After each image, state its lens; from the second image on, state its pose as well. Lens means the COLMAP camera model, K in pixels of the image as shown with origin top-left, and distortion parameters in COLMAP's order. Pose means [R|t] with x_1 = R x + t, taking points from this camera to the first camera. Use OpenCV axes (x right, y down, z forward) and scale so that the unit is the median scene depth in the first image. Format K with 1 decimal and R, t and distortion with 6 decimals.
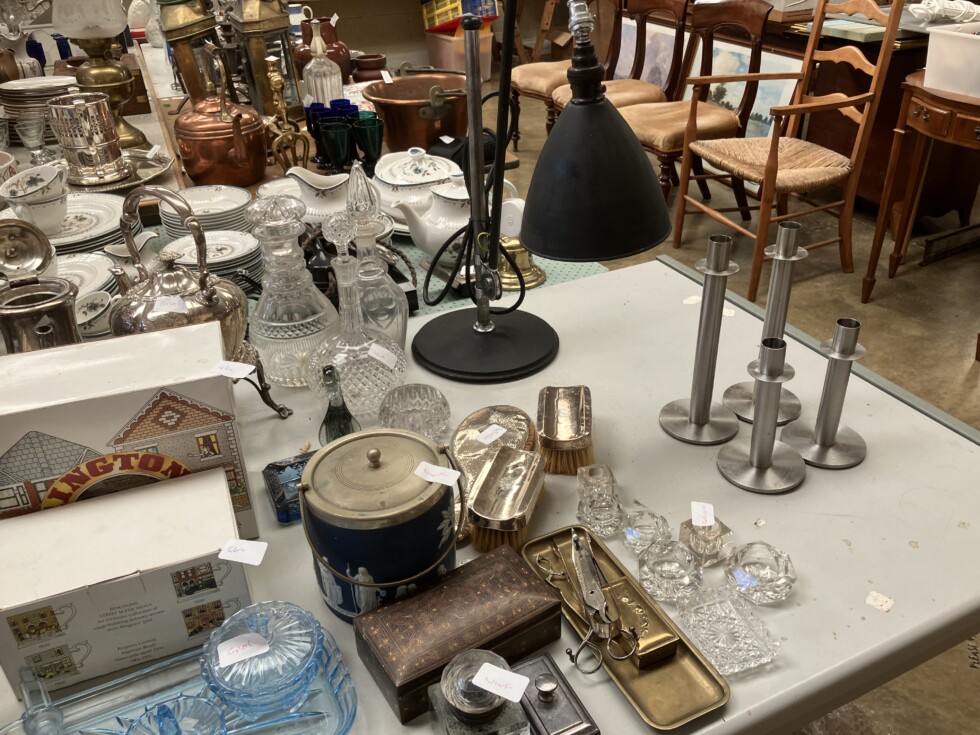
lens RADIAL K [[810.4, 0, 491.4], [0, 810.4, 363.3], [0, 0, 1]] dist [0.003196, -0.004581]
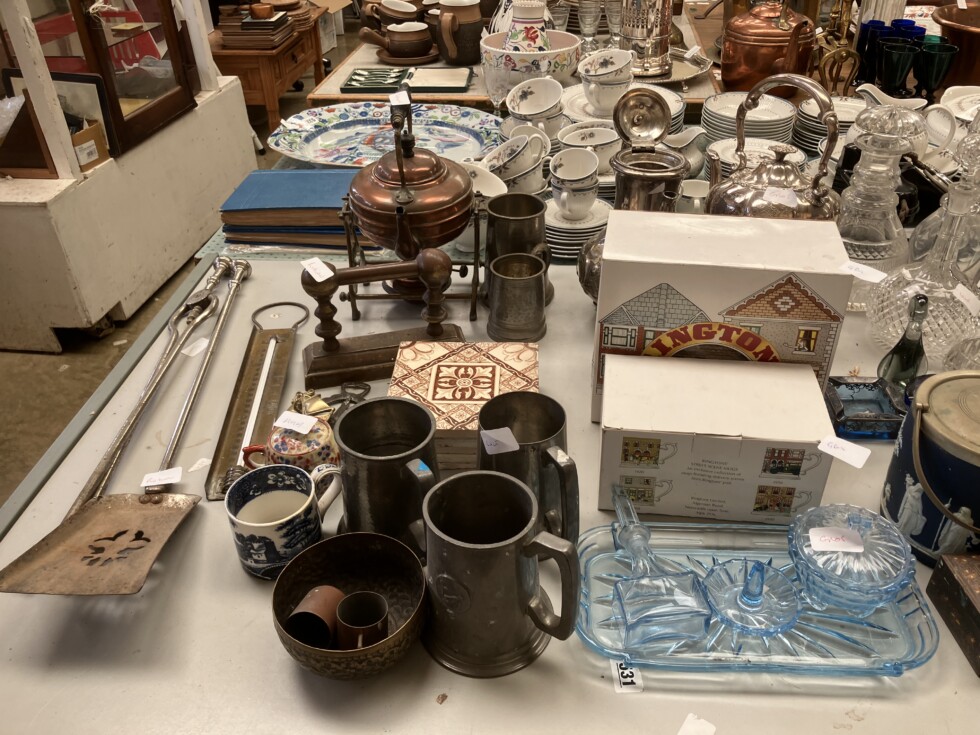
lens RADIAL K [[810.4, 0, 492.5], [0, 810.4, 370.0], [0, 0, 1]] dist [0.003196, -0.004581]
pose [[0.864432, 0.284876, -0.414250, -0.257233], [-0.246008, 0.958264, 0.145635, 0.085682], [0.438449, -0.023983, 0.898436, -0.073748]]
